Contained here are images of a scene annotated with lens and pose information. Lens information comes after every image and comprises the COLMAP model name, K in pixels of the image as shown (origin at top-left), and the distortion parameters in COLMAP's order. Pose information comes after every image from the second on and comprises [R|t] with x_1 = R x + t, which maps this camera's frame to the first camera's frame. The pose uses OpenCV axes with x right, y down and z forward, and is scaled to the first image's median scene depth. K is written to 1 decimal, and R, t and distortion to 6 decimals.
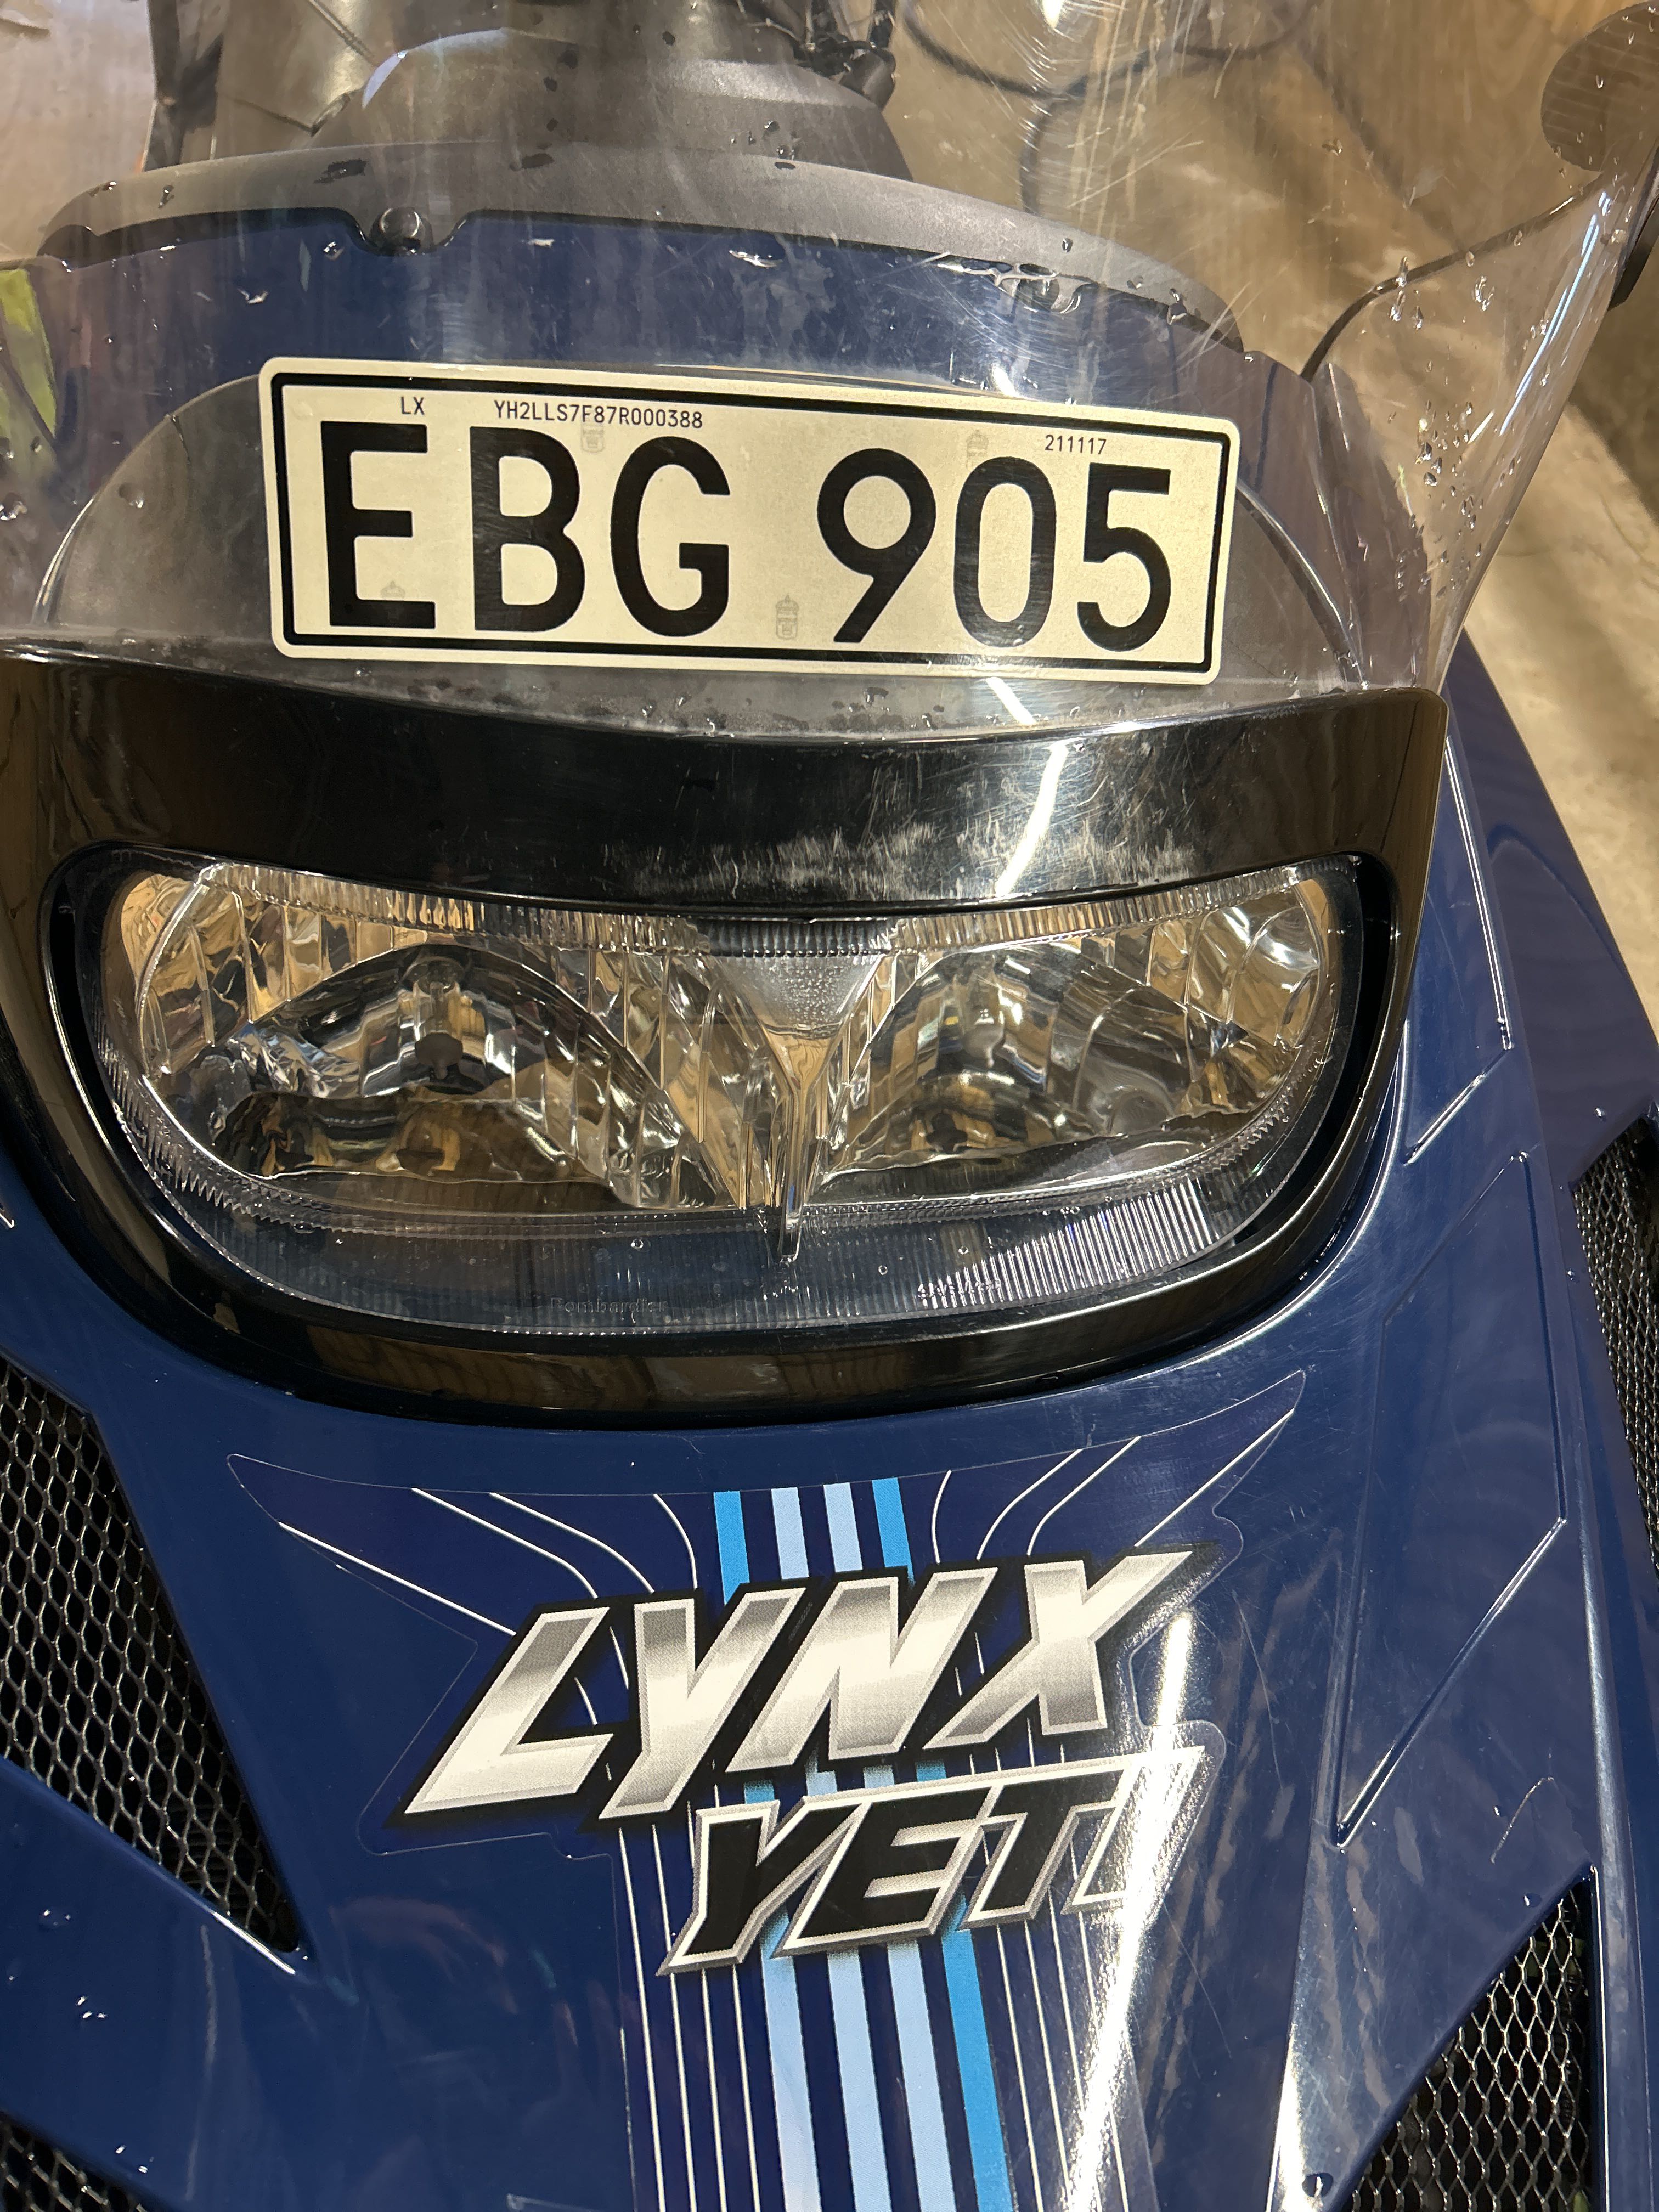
lens RADIAL K [[1741.0, 0, 821.9], [0, 1741.0, 1098.5], [0, 0, 1]] dist [0.034158, 0.002697]
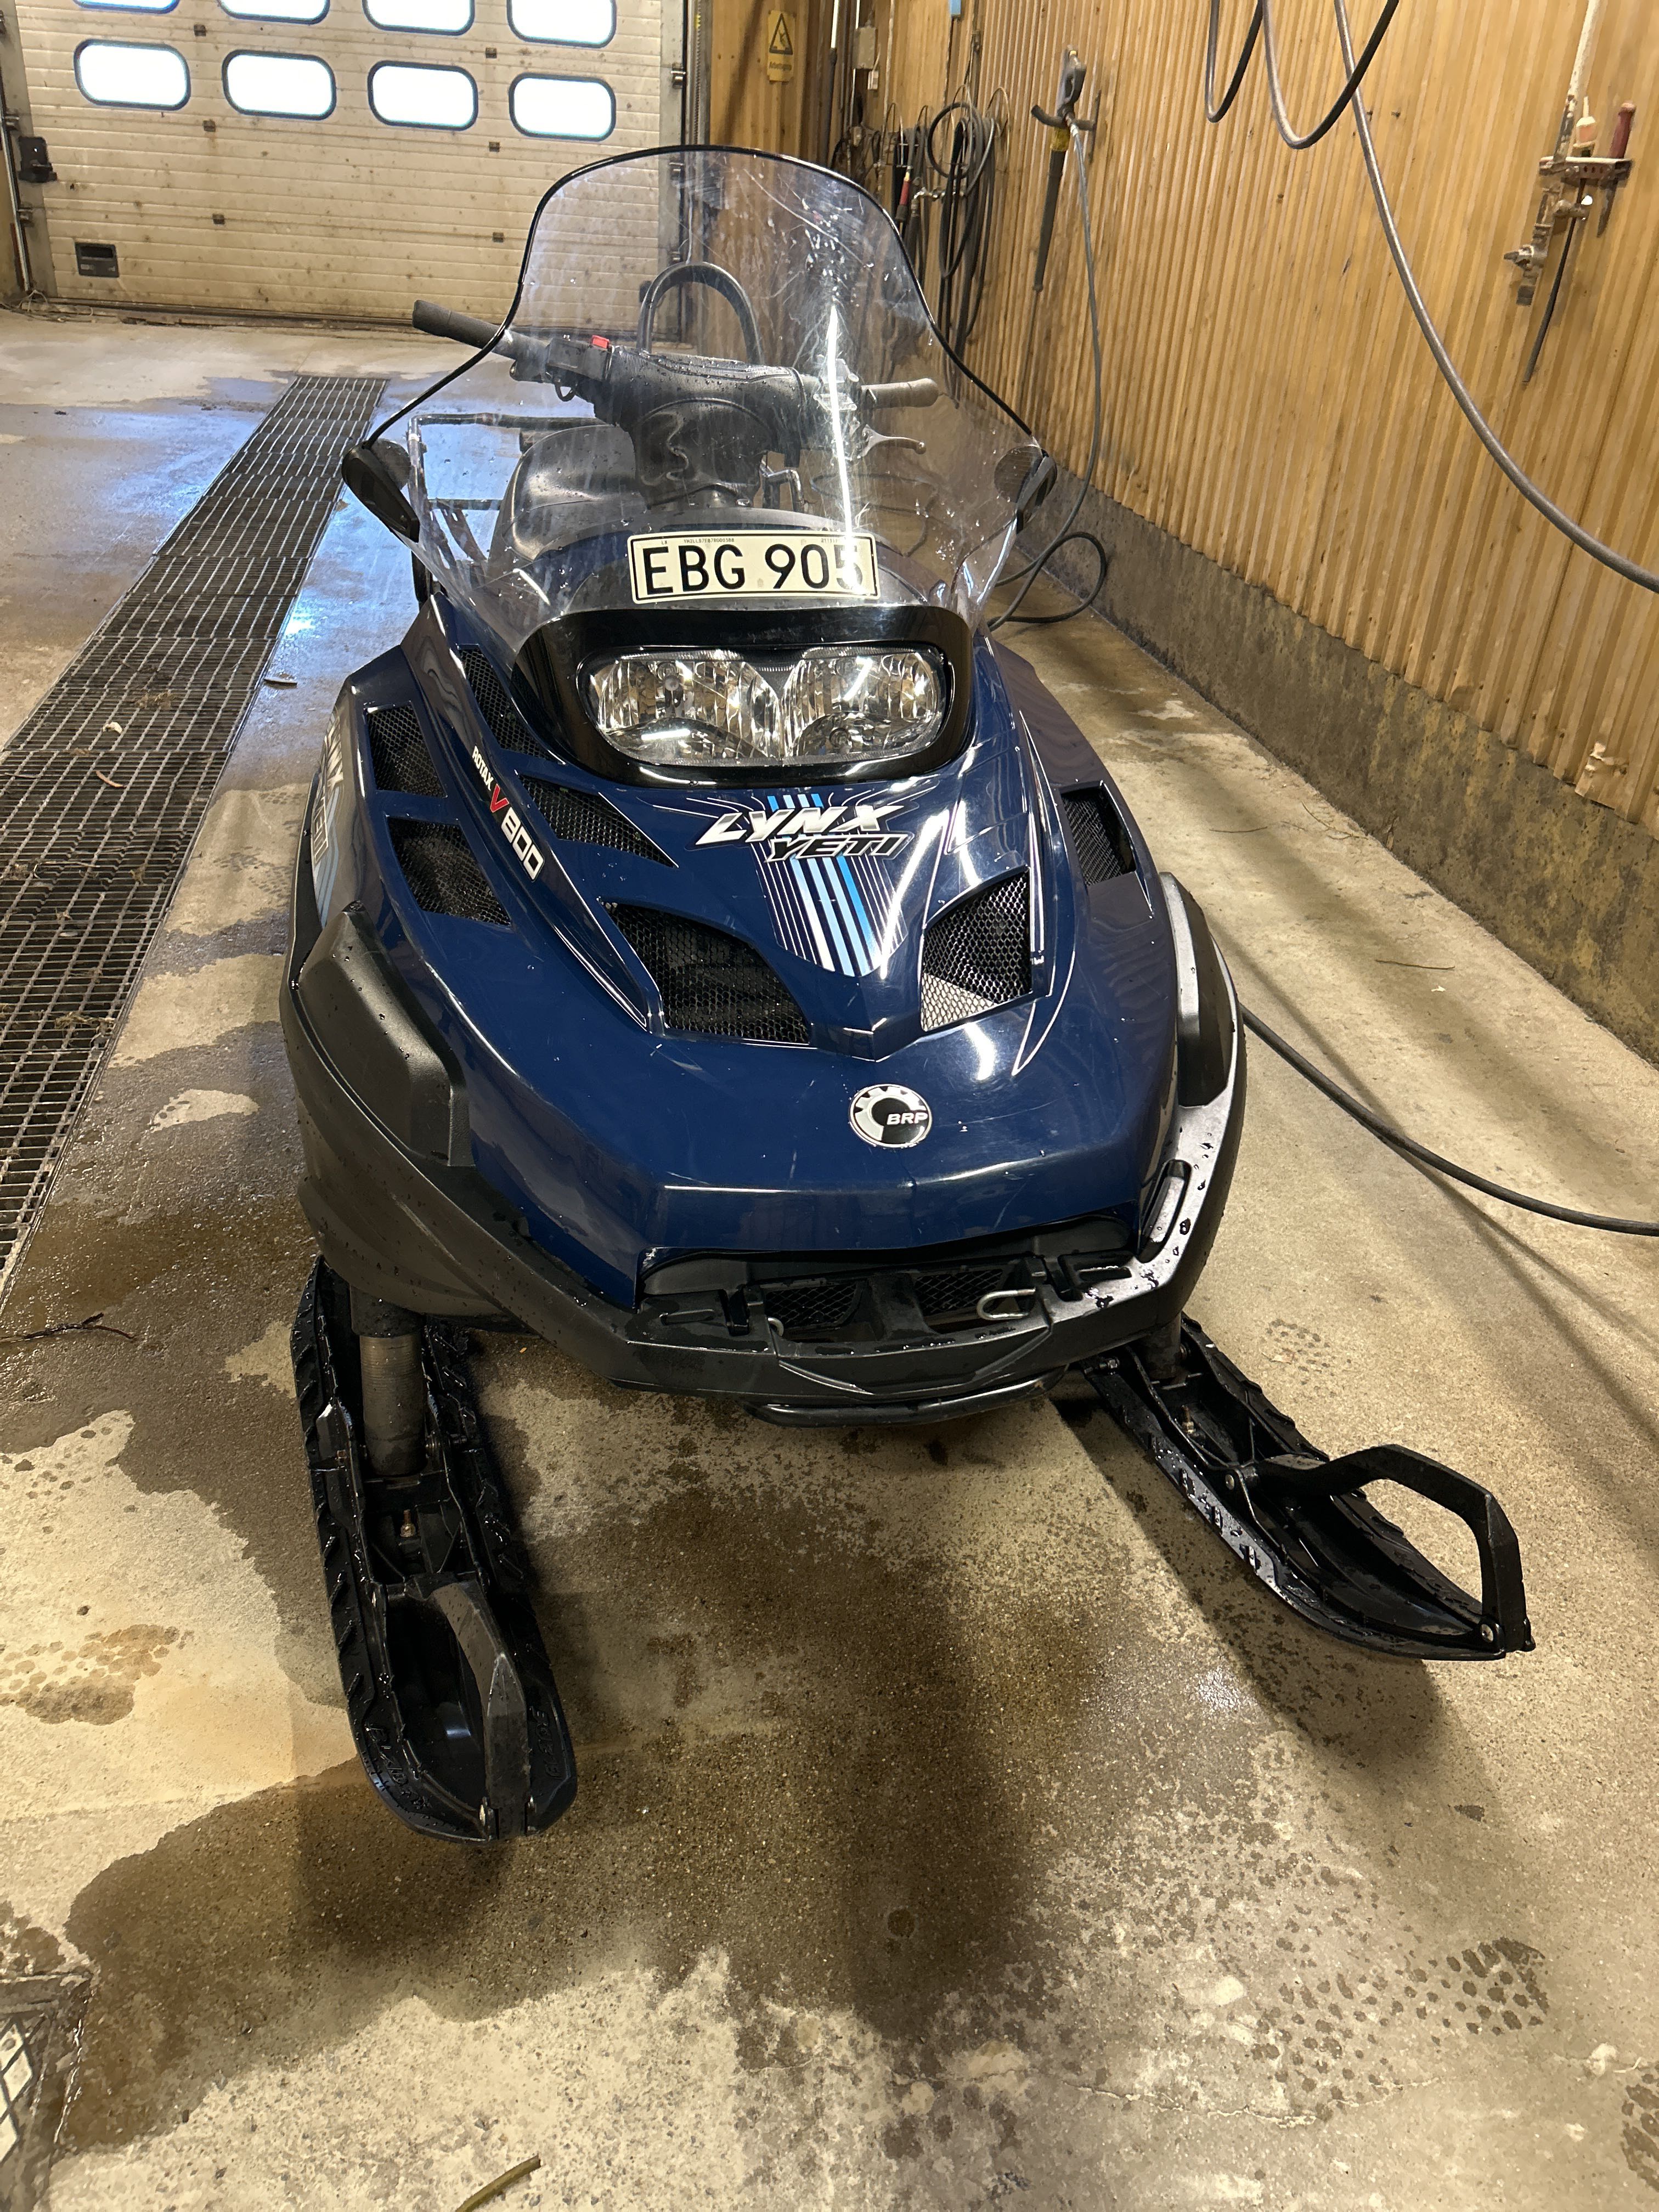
lens RADIAL K [[1661.4, 0, 833.5], [0, 1661.4, 1109.0], [0, 0, 1]] dist [0.022068, -0.007599]
pose [[0.991338, -0.131186, -0.006309, 0.012060], [0.122924, 0.943677, -0.307185, 2.063729], [0.046252, 0.303749, 0.951629, -2.253173]]
